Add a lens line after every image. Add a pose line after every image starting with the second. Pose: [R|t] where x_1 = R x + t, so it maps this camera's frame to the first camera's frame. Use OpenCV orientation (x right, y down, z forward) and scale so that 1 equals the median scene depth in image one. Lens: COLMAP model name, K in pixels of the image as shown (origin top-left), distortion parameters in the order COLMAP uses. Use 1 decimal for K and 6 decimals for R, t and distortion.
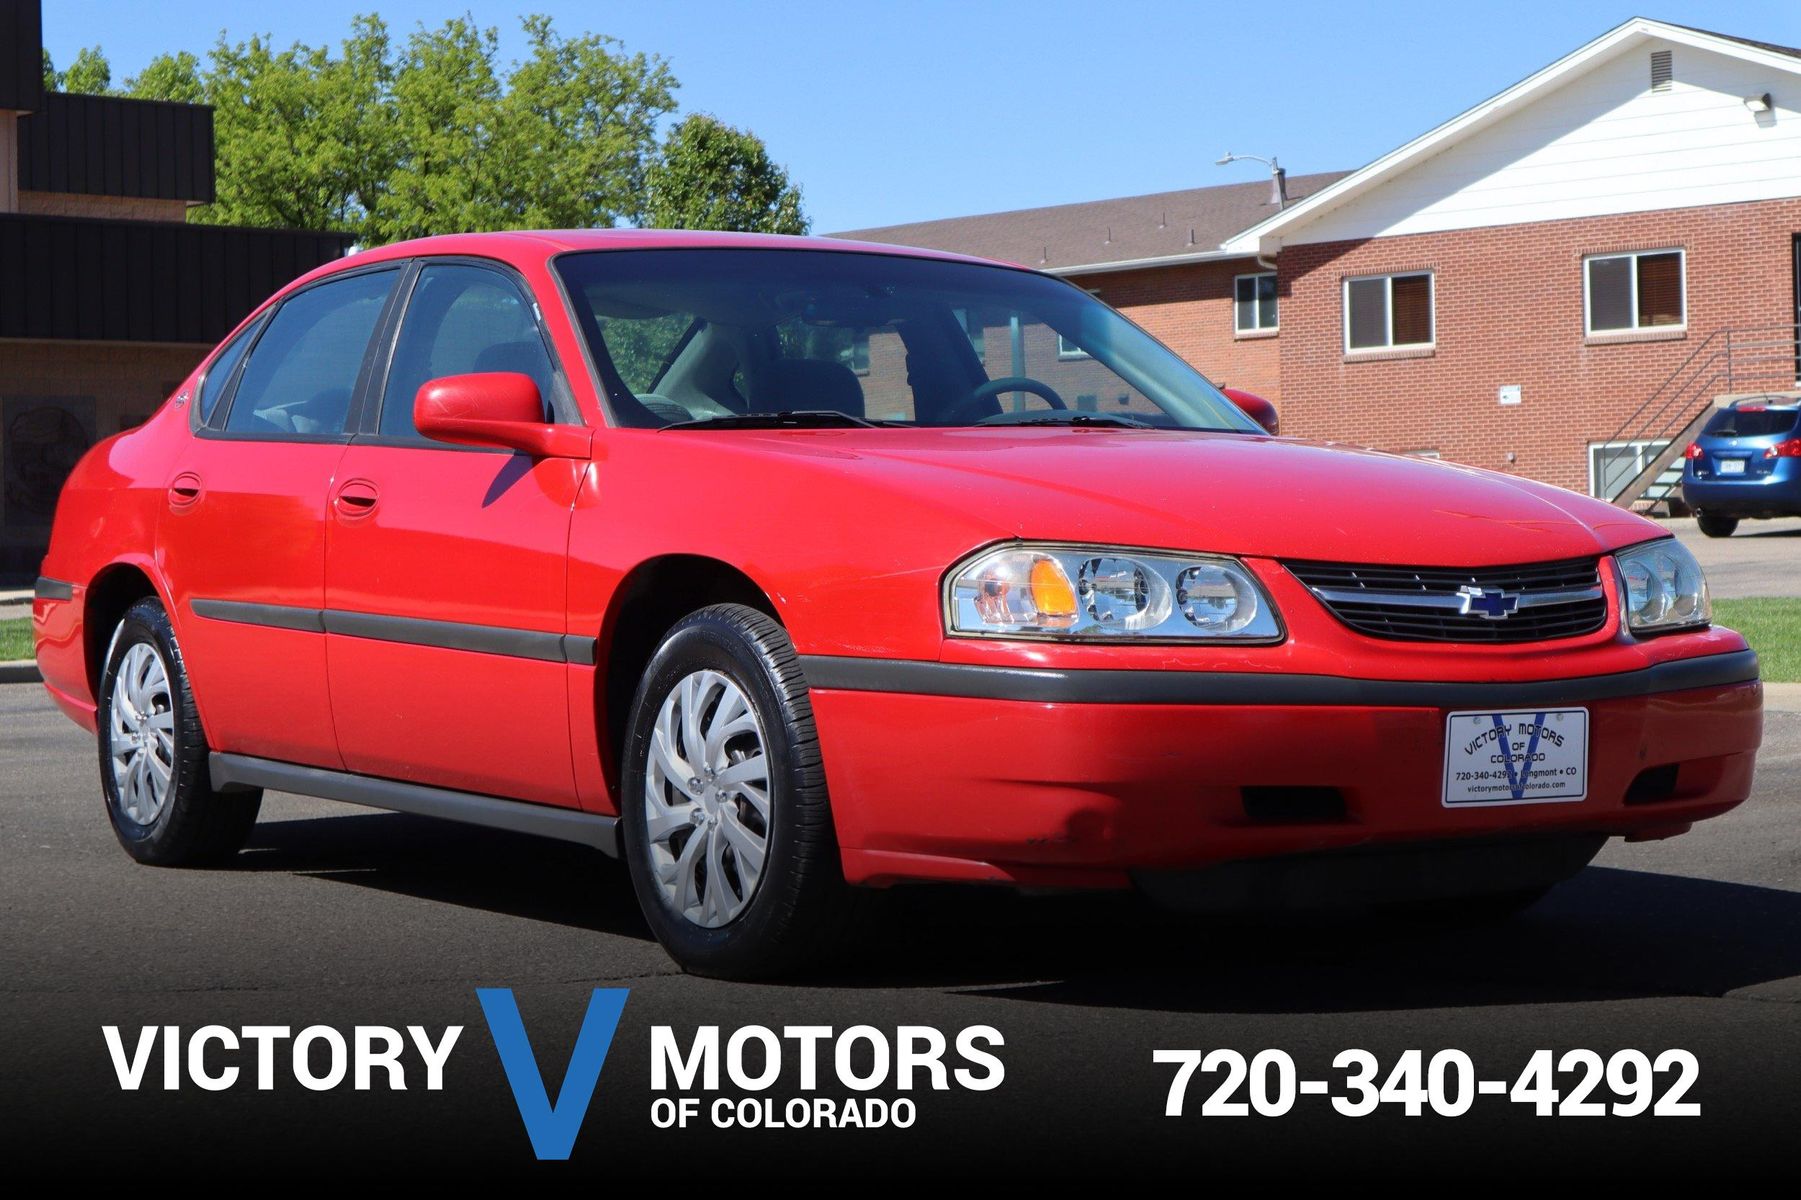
lens RADIAL K [[3416.2, 0, 904.5], [0, 3416.2, 595.5], [0, 0, 1]] dist [-0.122843, 0.000000]
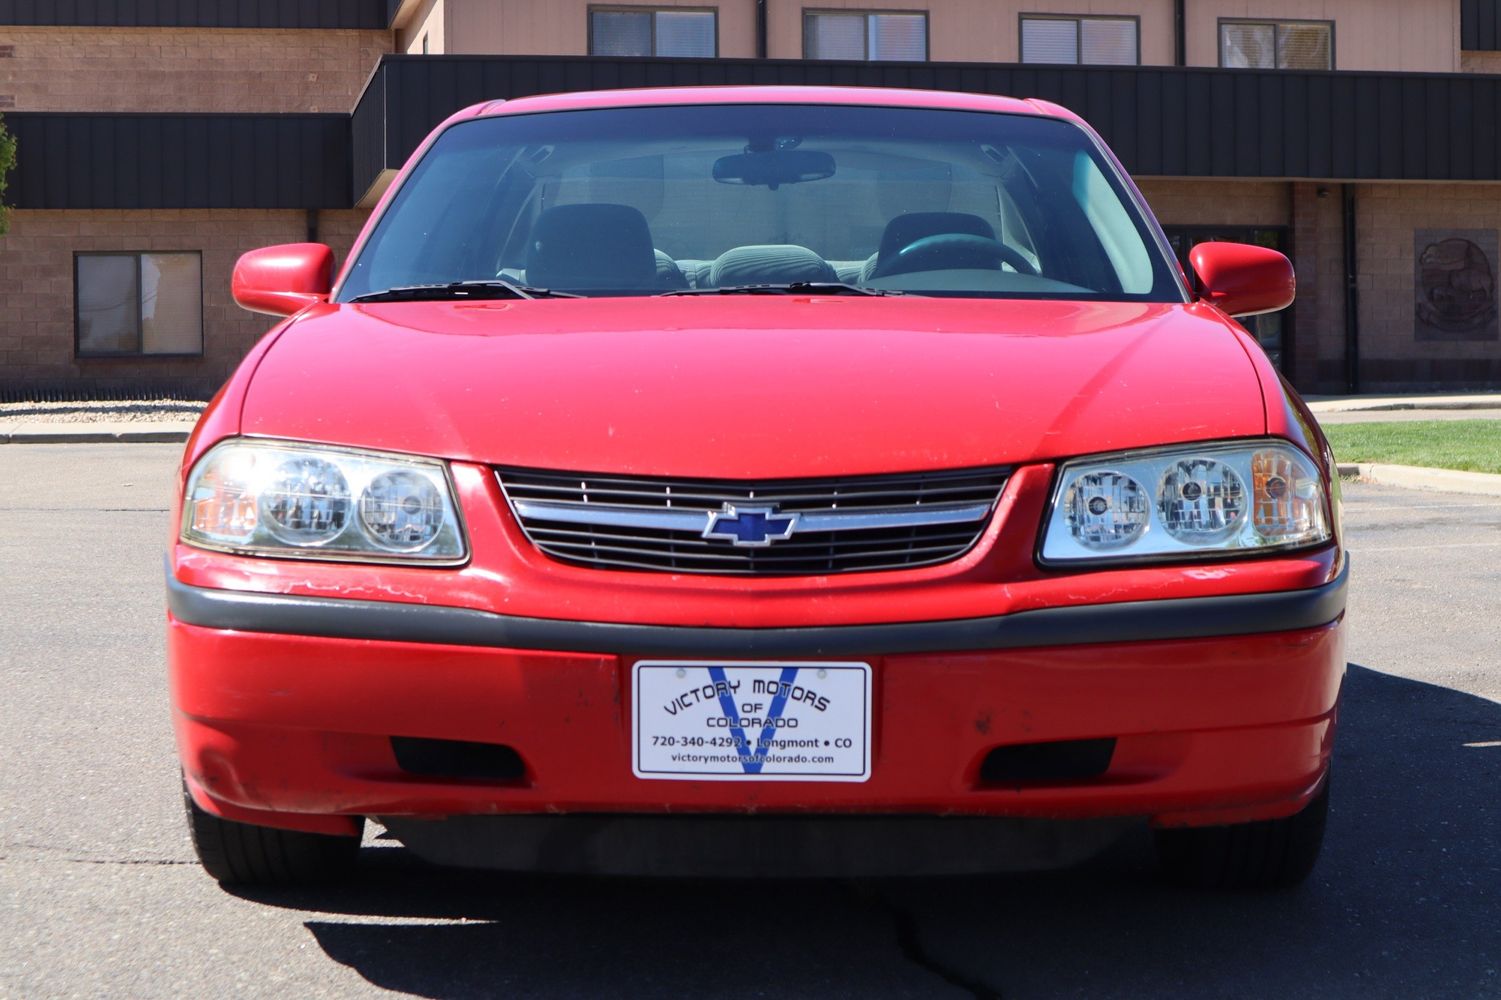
lens RADIAL K [[2847.1, 0, 754.7], [0, 2847.1, 488.1], [0, 0, 1]] dist [-0.122843, 0.000000]
pose [[0.829143, 0.031118, -0.558170, 0.549059], [-0.011541, 0.999190, 0.038561, -0.032529], [0.558918, -0.025531, 0.828830, 0.450407]]
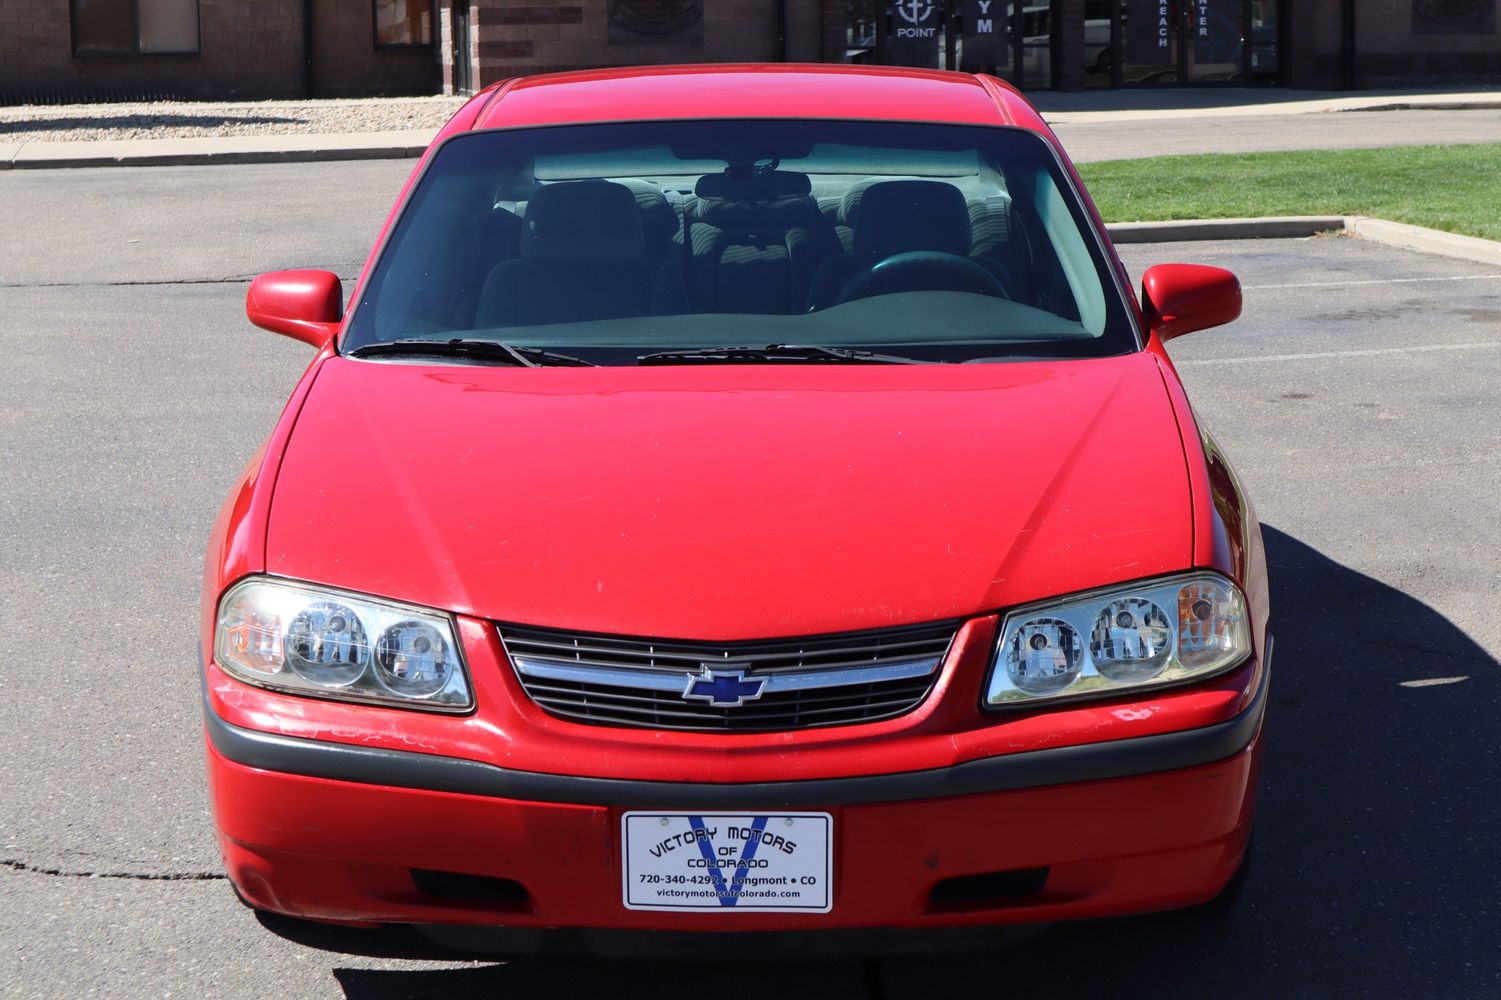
lens RADIAL K [[2847.1, 0, 743.1], [0, 2847.1, 500.5], [0, 0, 1]] dist [-0.122843, 0.000000]
pose [[0.826929, 0.097031, -0.553871, 0.589856], [-0.003194, 0.985794, 0.167929, -0.172910], [0.562297, -0.137096, 0.815491, 0.401730]]
